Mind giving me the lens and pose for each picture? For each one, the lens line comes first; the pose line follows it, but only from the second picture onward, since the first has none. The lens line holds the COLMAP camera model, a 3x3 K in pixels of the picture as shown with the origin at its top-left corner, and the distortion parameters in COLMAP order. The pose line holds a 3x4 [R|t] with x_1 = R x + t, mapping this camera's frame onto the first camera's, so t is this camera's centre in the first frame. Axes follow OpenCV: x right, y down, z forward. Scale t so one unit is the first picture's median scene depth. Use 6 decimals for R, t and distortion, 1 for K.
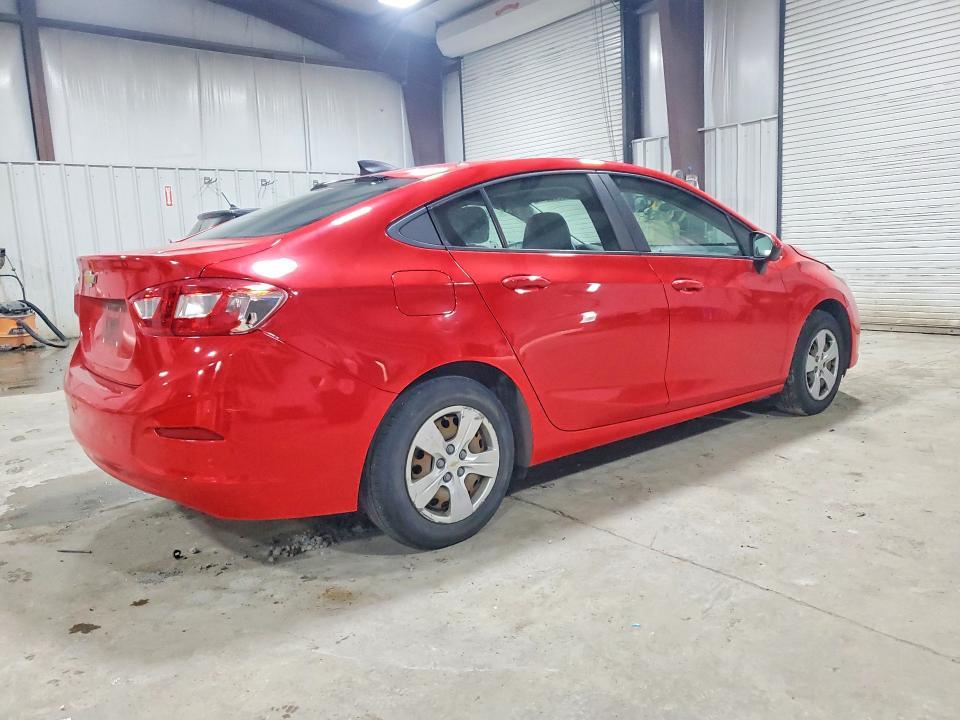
lens RADIAL K [[744.5, 0, 480.0], [0, 744.5, 360.0], [0, 0, 1]] dist [0.011900, 0.007717]
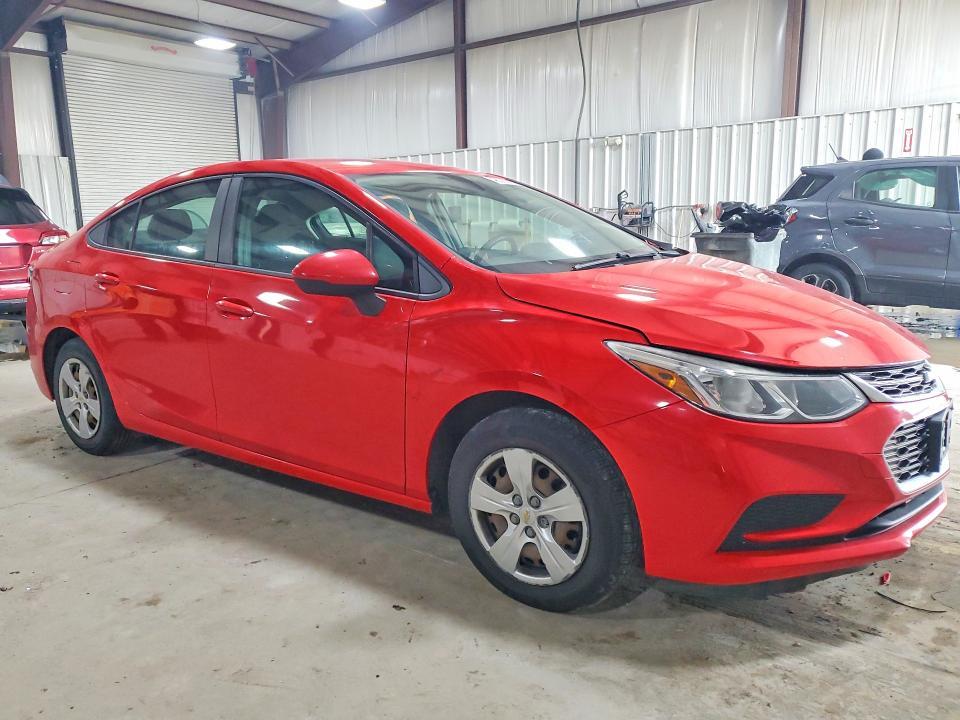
lens RADIAL K [[744.5, 0, 480.0], [0, 744.5, 360.0], [0, 0, 1]] dist [0.011900, 0.007717]
pose [[0.228391, 0.219191, -0.948574, 1.237043], [-0.132192, 0.972285, 0.192842, -0.259244], [0.964553, 0.081350, 0.251036, 1.135178]]
